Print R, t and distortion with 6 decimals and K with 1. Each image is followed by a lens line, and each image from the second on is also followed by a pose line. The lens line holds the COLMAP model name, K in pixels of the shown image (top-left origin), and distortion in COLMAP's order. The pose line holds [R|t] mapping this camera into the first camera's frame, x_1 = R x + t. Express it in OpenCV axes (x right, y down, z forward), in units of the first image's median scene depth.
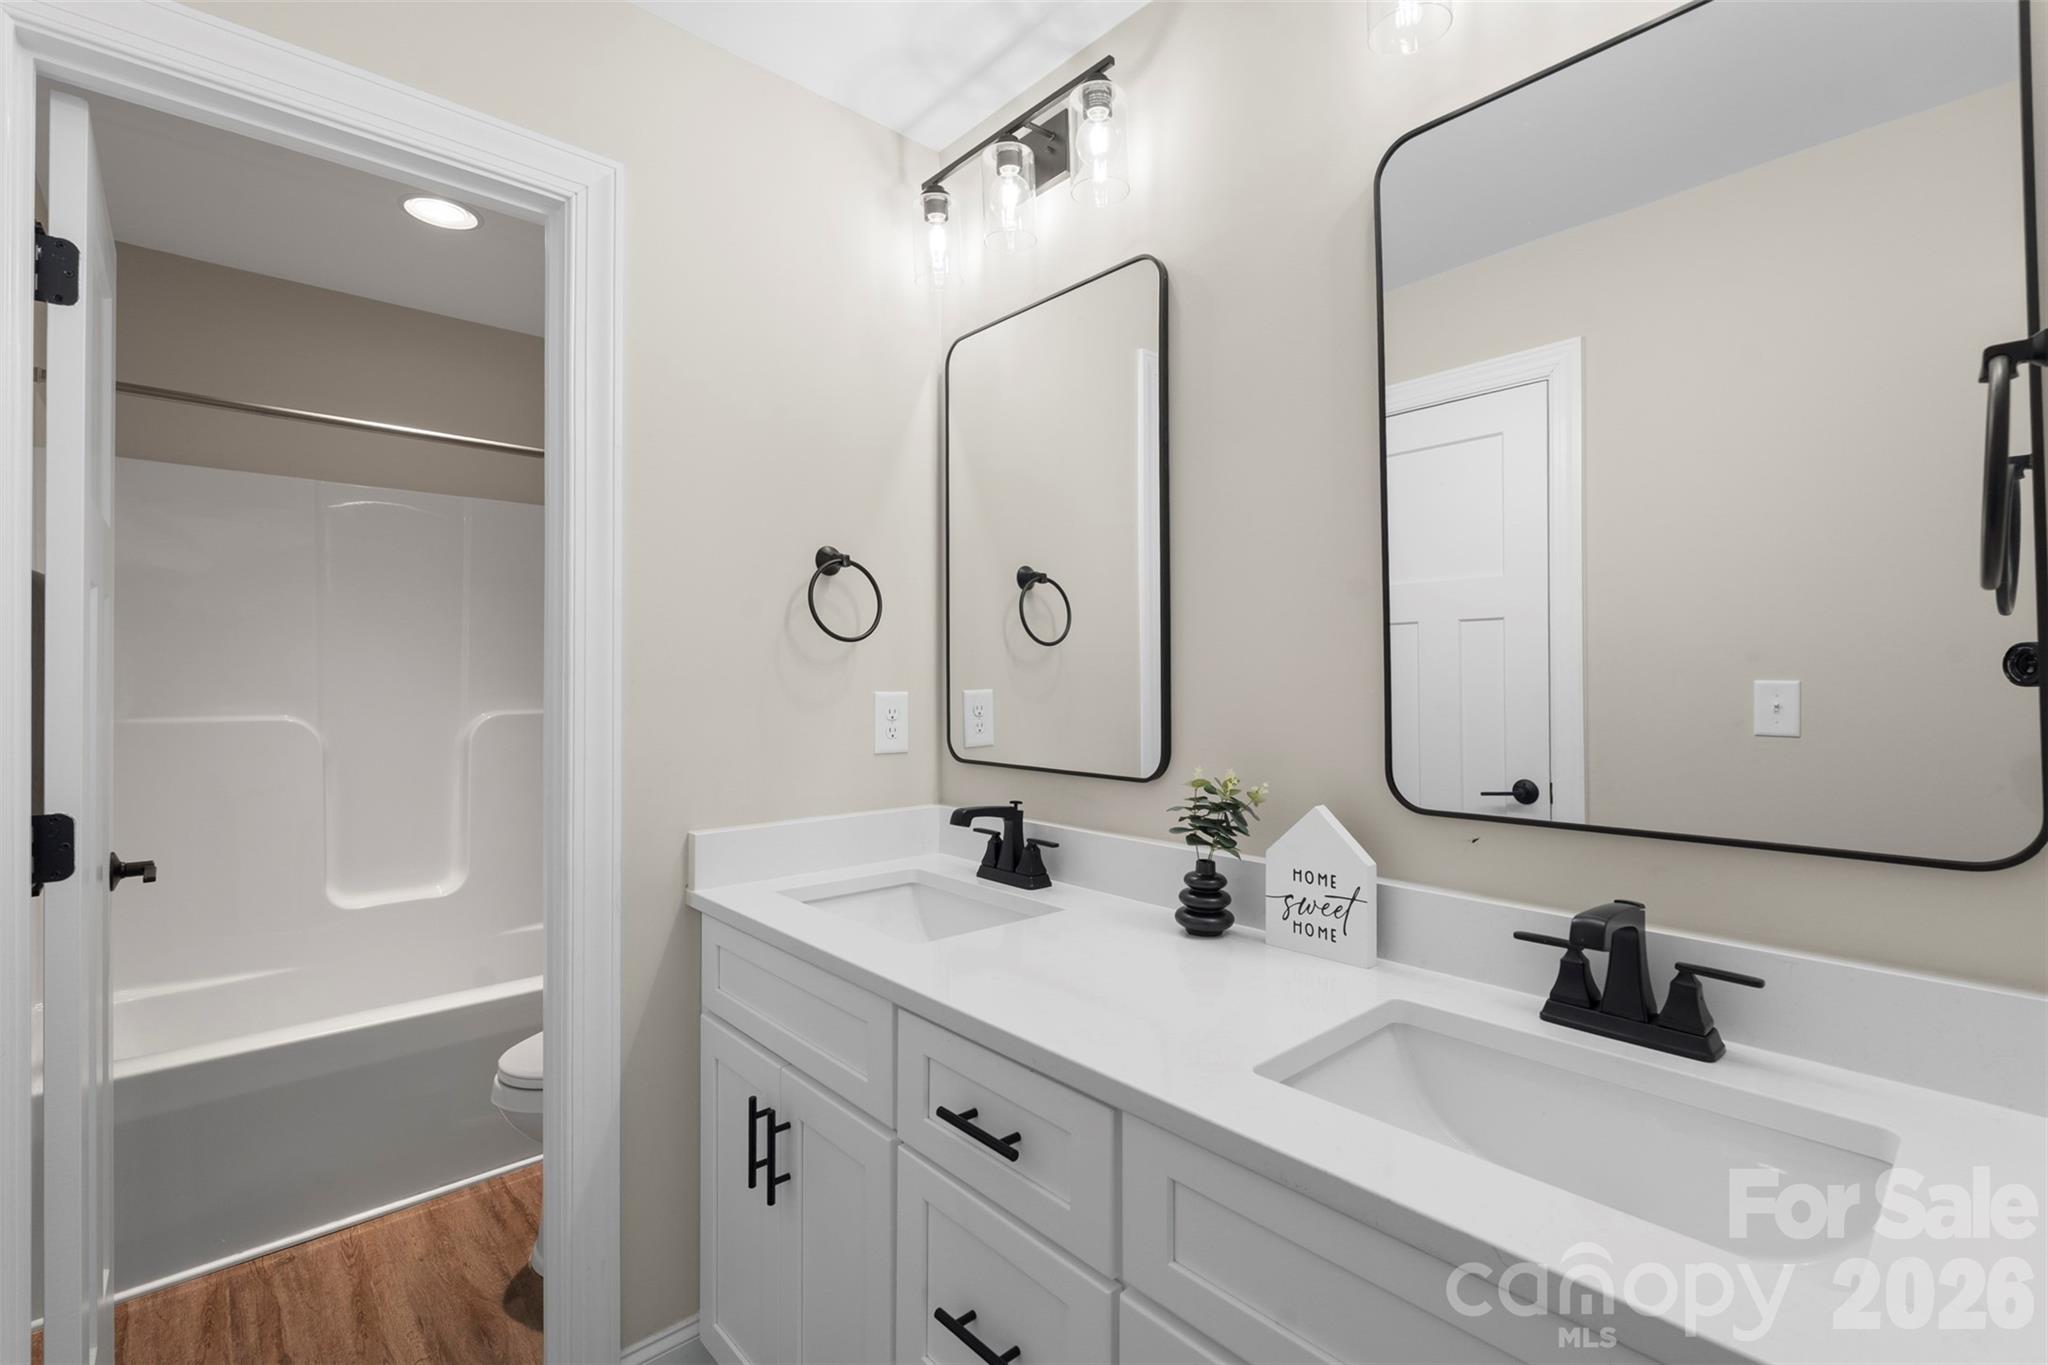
lens RADIAL K [[905.5, 0, 1021.5], [0, 905.5, 682.7], [0, 0, 1]] dist [-0.004582, -0.000729]
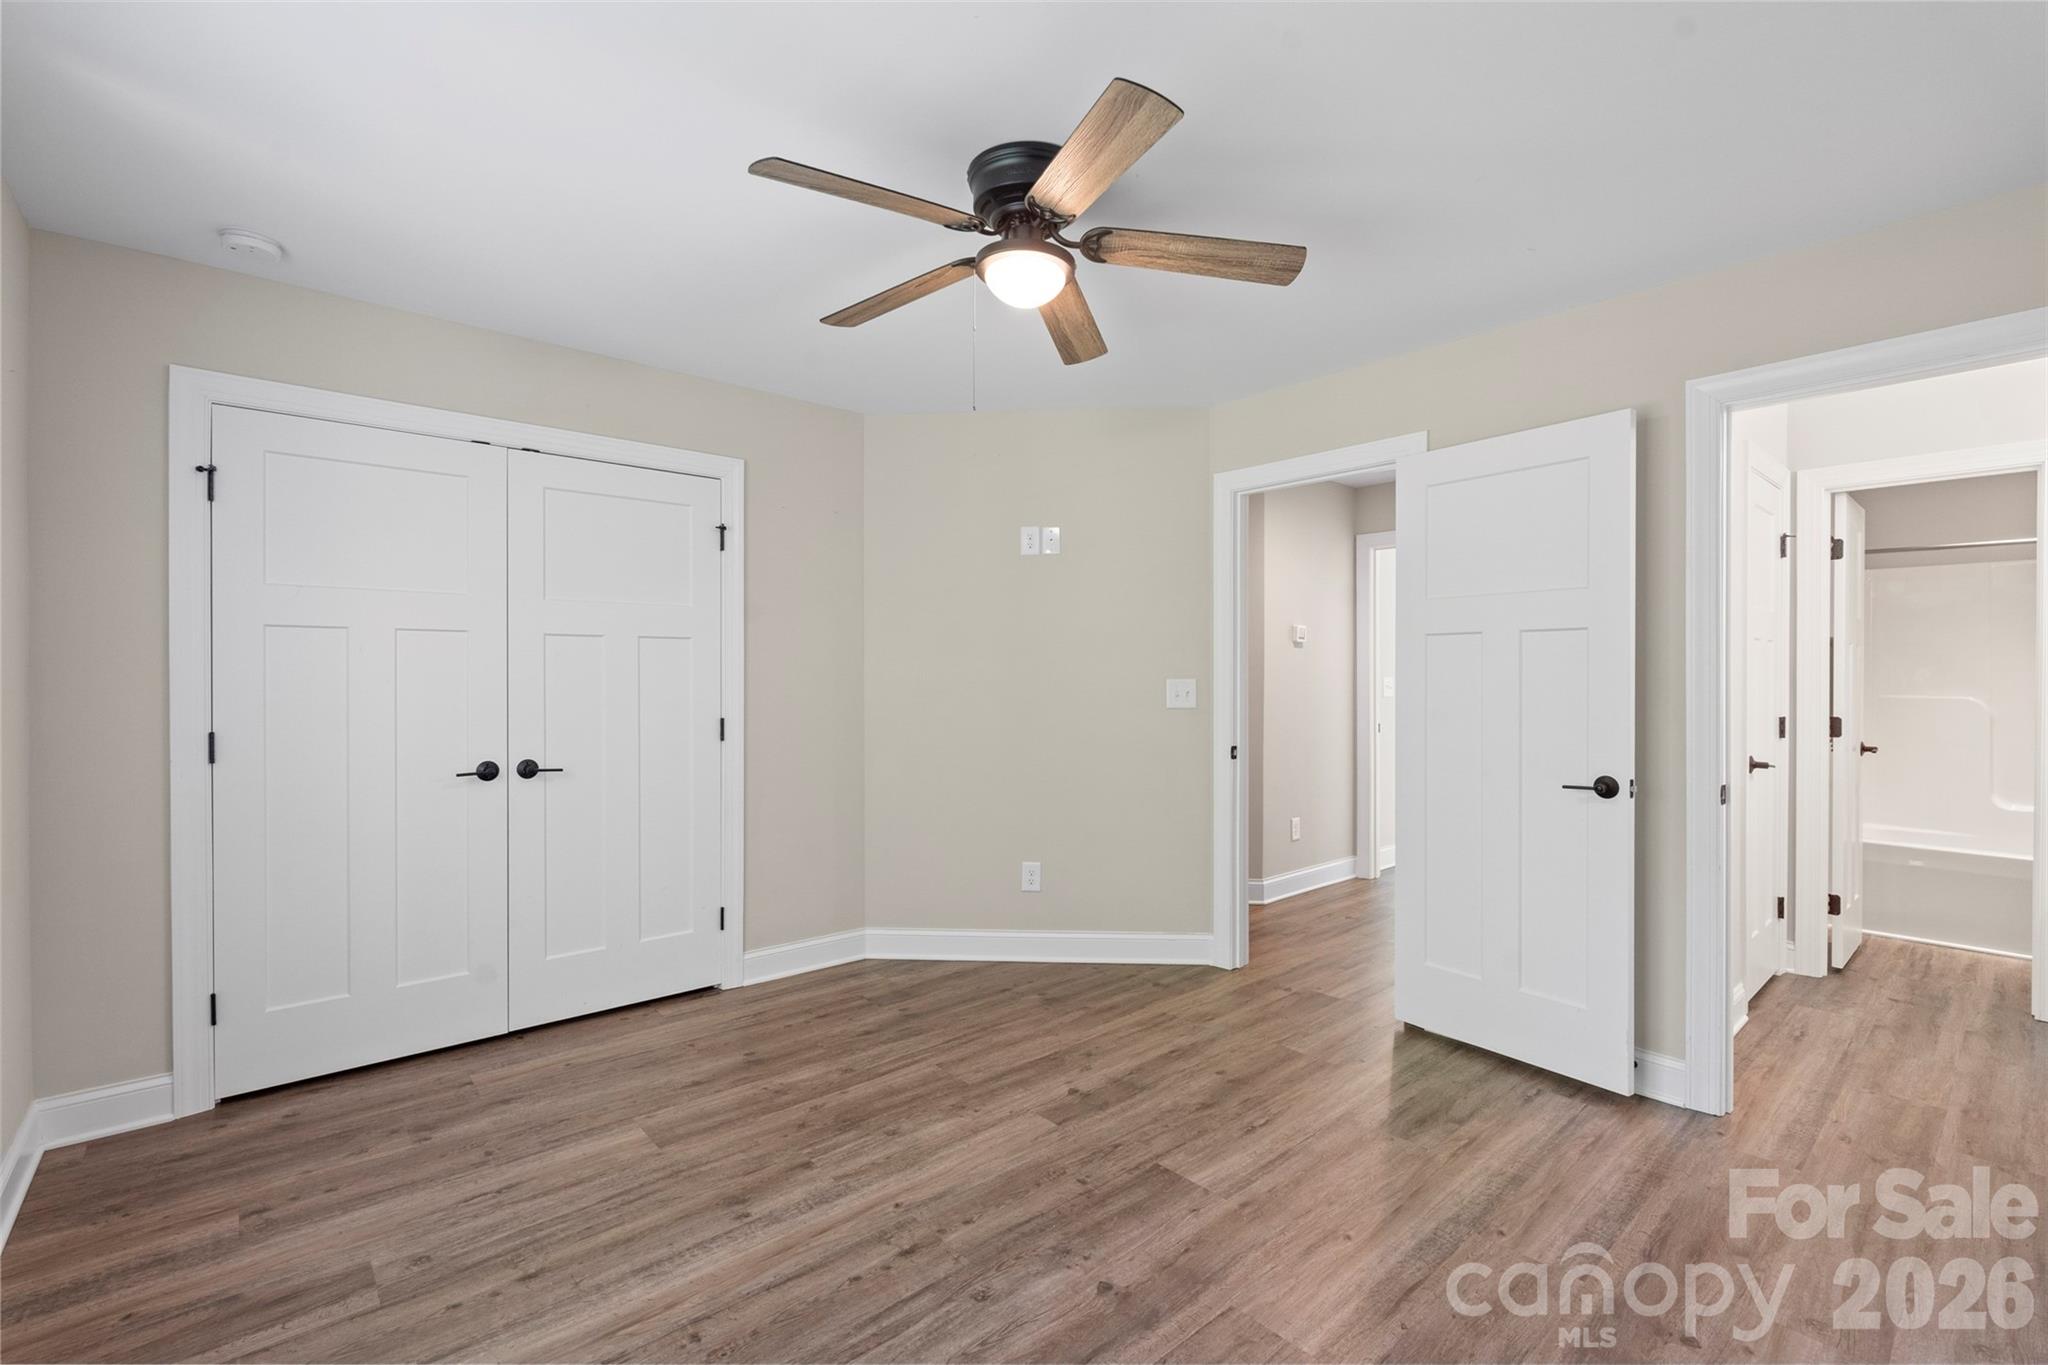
lens RADIAL K [[905.5, 0, 1029.9], [0, 905.5, 680.9], [0, 0, 1]] dist [-0.004582, -0.000729]
pose [[-0.002426, 0.010170, -0.999945, 1.895284], [-0.003443, 0.999942, 0.010178, 0.009168], [0.999991, 0.003468, -0.002391, -1.647039]]
